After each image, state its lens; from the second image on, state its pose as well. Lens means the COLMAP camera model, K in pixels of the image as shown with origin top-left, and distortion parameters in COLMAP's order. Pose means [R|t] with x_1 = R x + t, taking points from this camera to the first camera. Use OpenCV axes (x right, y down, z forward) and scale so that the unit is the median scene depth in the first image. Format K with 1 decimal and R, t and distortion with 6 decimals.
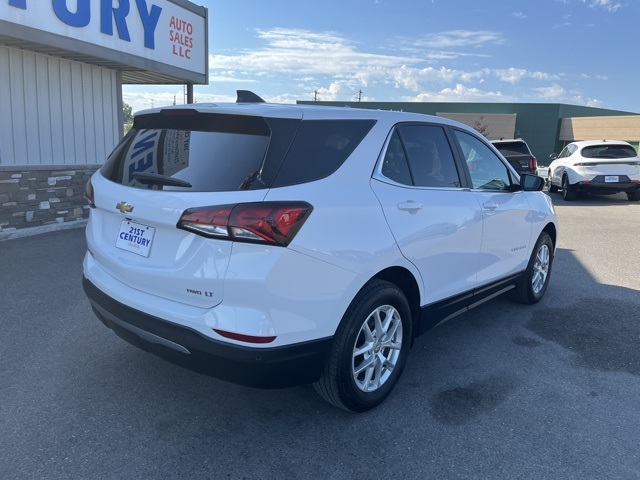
lens RADIAL K [[484.8, 0, 324.7], [0, 484.8, 234.4], [0, 0, 1]] dist [0.064084, -0.080570]
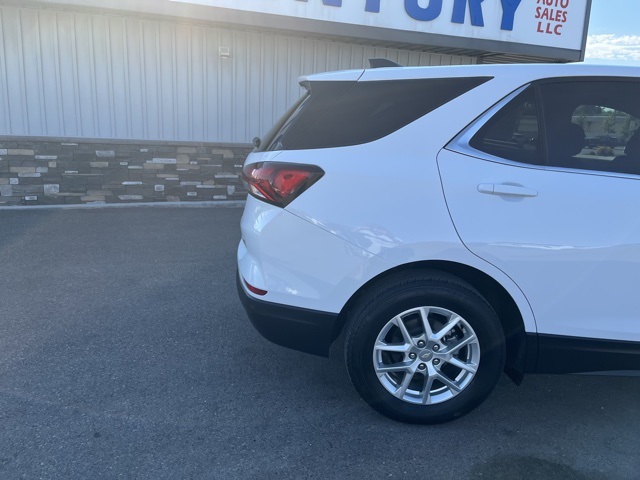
lens RADIAL K [[484.8, 0, 320.5], [0, 484.8, 234.4], [0, 0, 1]] dist [0.064084, -0.080570]
pose [[0.645637, 0.158102, -0.747099, 0.220605], [-0.148452, 0.985655, 0.080294, -0.003630], [0.749076, 0.059068, 0.659846, 0.117334]]
